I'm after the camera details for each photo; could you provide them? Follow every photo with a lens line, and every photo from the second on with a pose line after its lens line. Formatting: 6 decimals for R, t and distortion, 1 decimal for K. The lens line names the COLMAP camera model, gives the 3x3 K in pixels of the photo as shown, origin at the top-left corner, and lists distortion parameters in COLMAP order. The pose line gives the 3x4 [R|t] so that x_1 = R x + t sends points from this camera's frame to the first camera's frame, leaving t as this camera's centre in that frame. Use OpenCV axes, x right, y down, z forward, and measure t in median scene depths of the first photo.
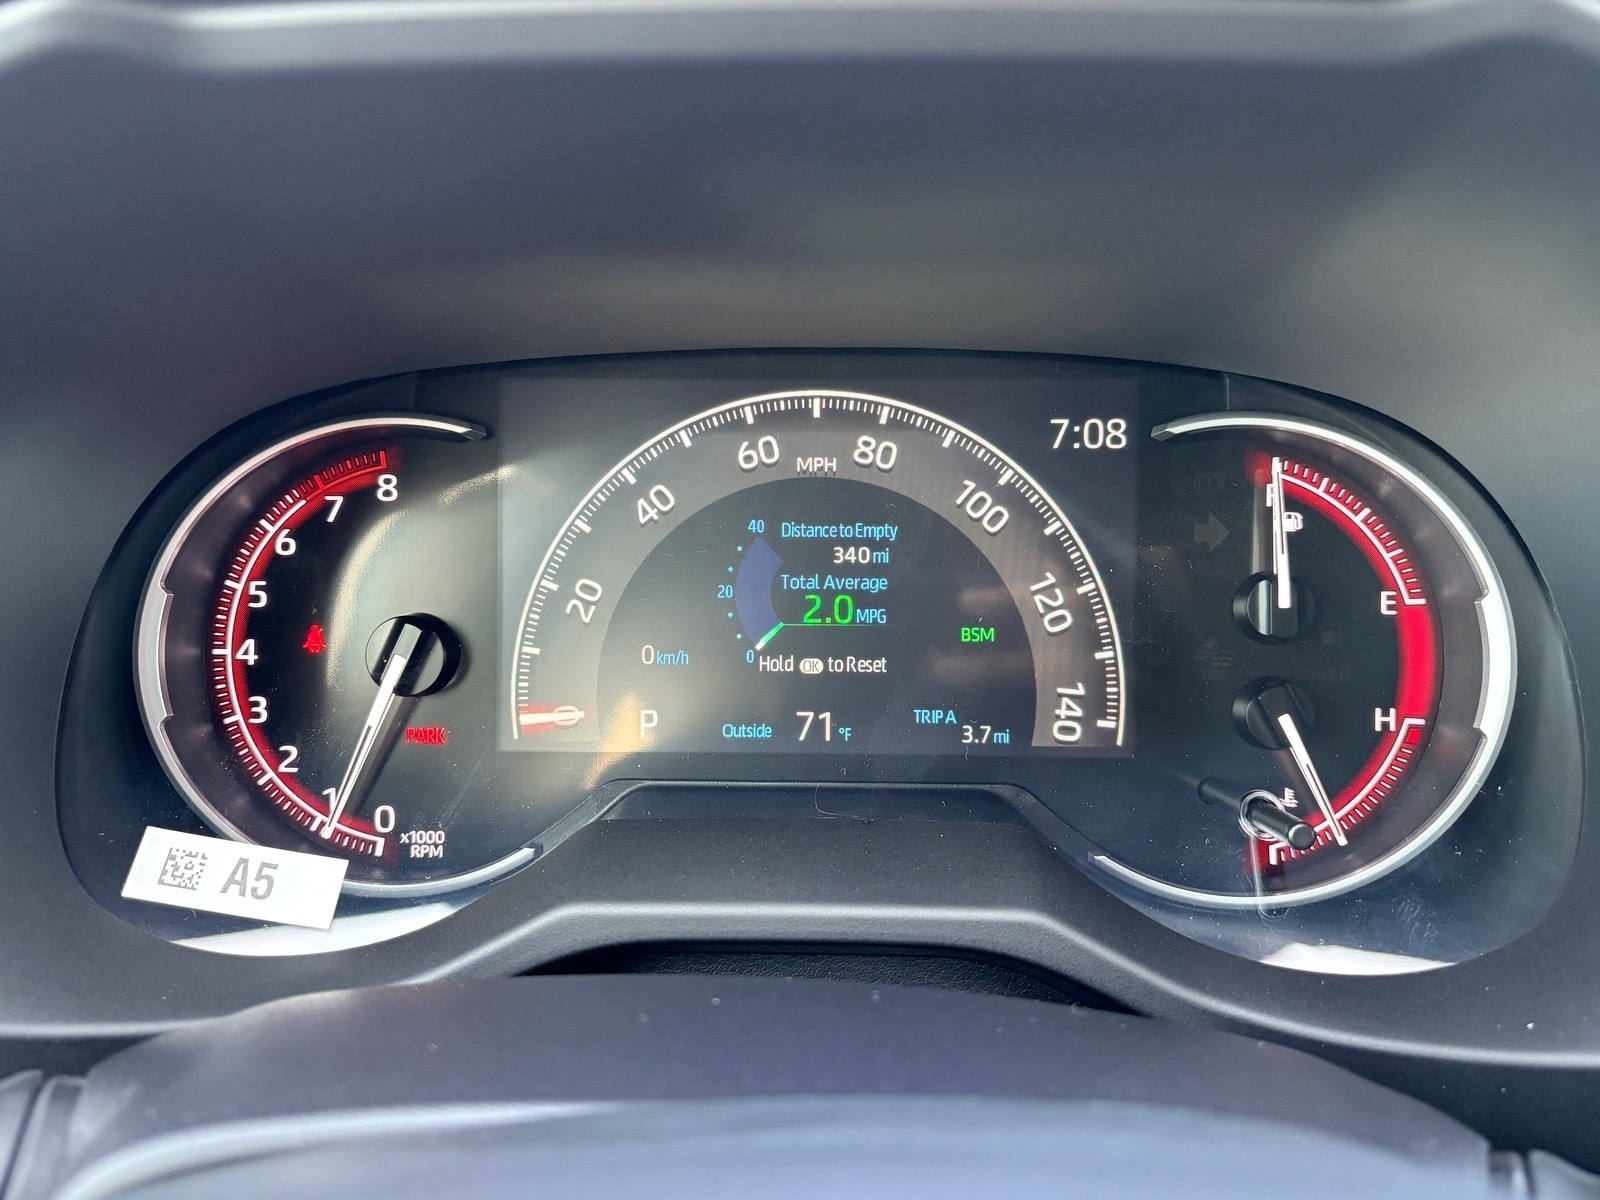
lens RADIAL K [[1354.3, 0, 805.0], [0, 1354.3, 600.6], [0, 0, 1]] dist [0.035398, -0.012941]
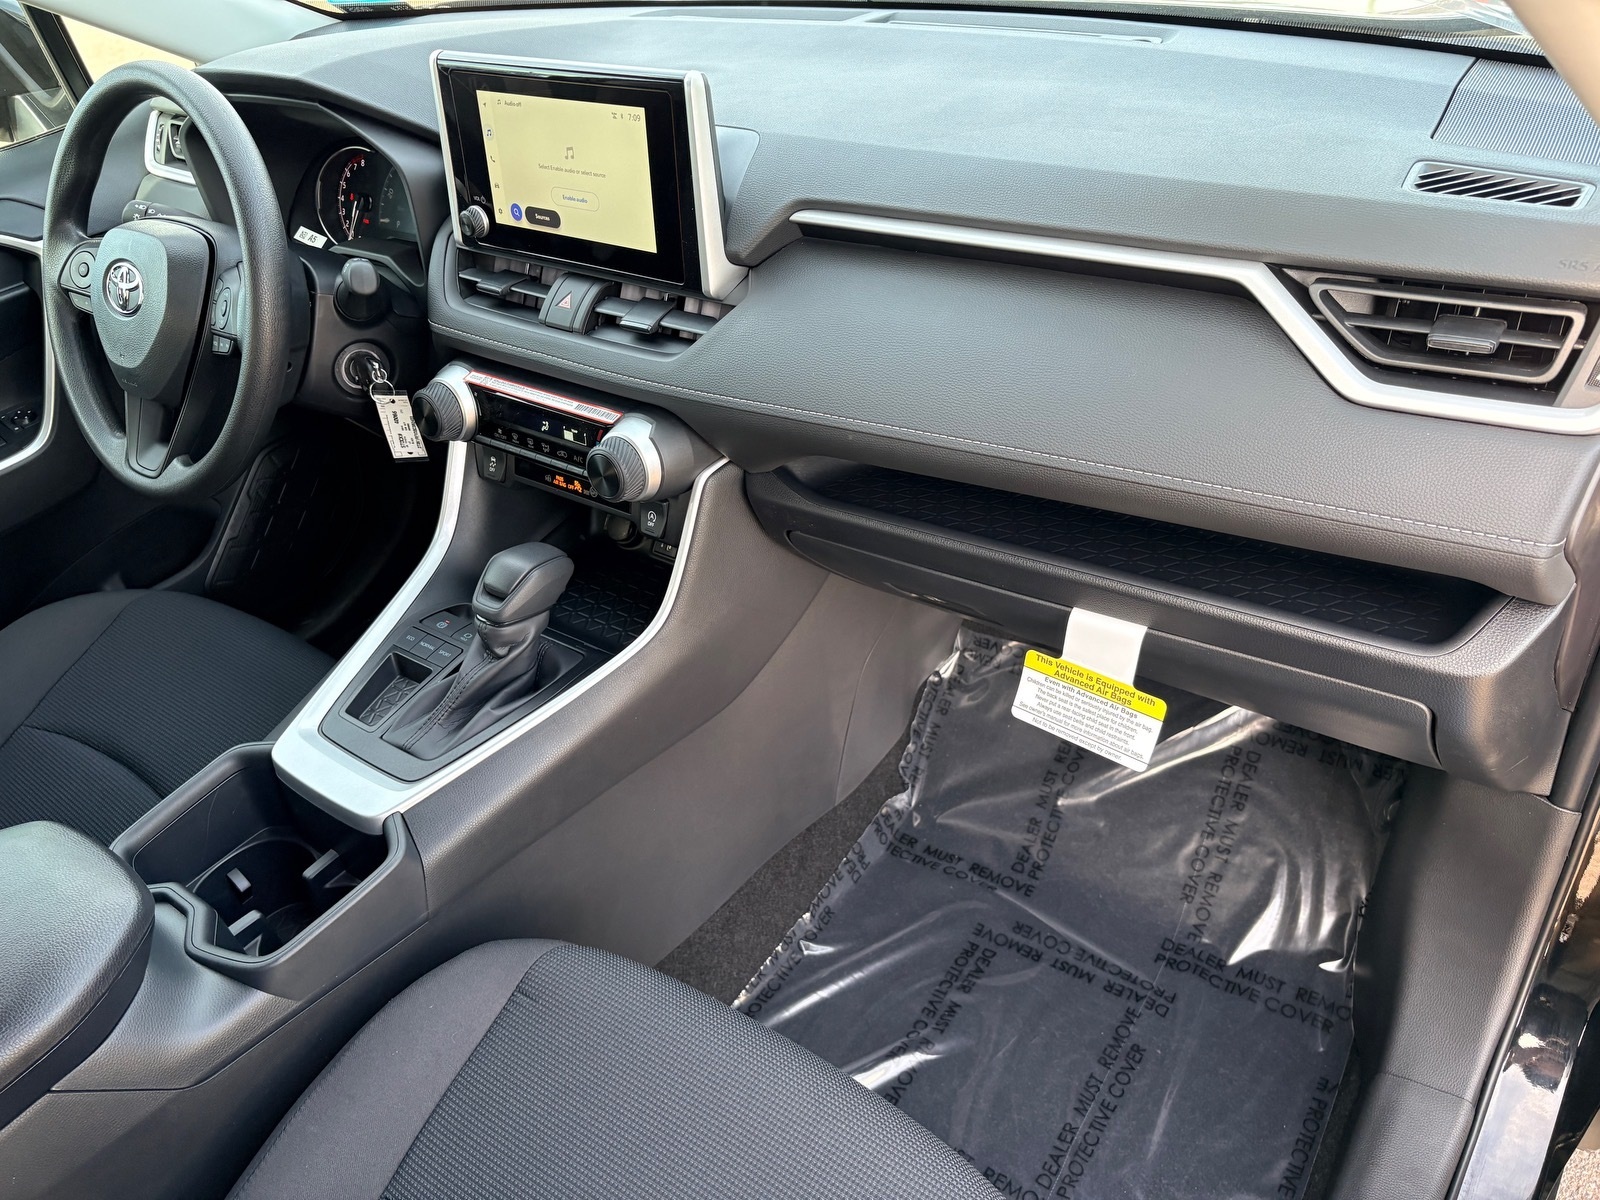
lens RADIAL K [[1225.9, 0, 803.5], [0, 1225.9, 595.5], [0, 0, 1]] dist [0.037116, -0.046322]
pose [[0.819172, 0.261827, -0.510298, 3.341456], [-0.130809, 0.951560, 0.278248, -0.046215], [0.558432, -0.161181, 0.813741, -1.731976]]
